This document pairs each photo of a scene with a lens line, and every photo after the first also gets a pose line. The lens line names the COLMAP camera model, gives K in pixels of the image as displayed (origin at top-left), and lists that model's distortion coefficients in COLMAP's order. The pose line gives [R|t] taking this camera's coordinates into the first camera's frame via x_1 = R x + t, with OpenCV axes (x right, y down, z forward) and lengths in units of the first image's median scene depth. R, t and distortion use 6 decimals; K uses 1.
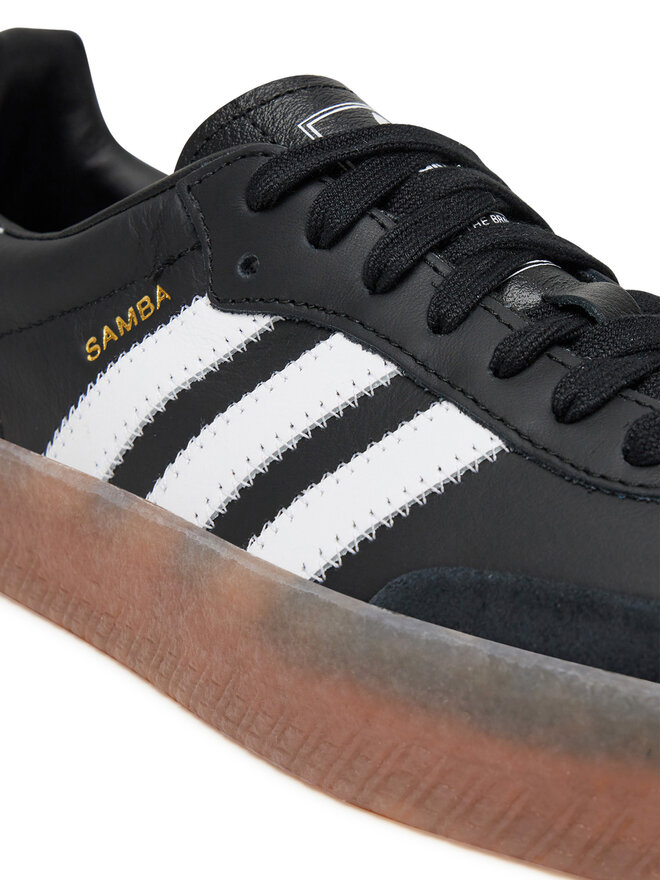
lens RADIAL K [[1521.1, 0, 330.0], [0, 1521.1, 440.0], [0, 0, 1]] dist [-0.249885, 0.081785]
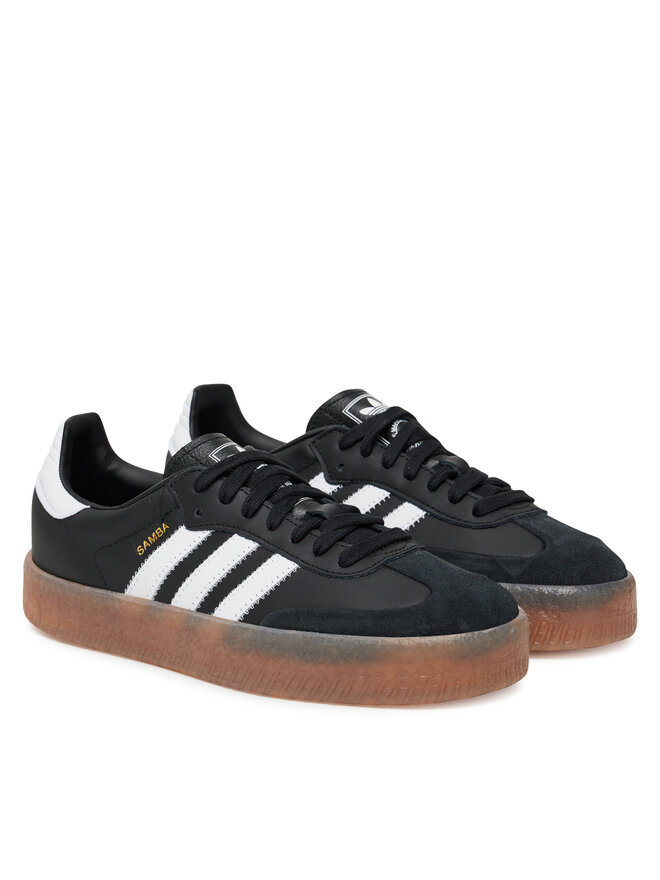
lens RADIAL K [[2603.0, 0, 330.0], [0, 2603.0, 440.0], [0, 0, 1]] dist [0.587489, -0.188685]
pose [[0.986472, -0.123622, 0.107664, -0.321369], [0.129280, 0.990482, -0.047239, 0.007310], [-0.100800, 0.060519, 0.993064, -3.825730]]
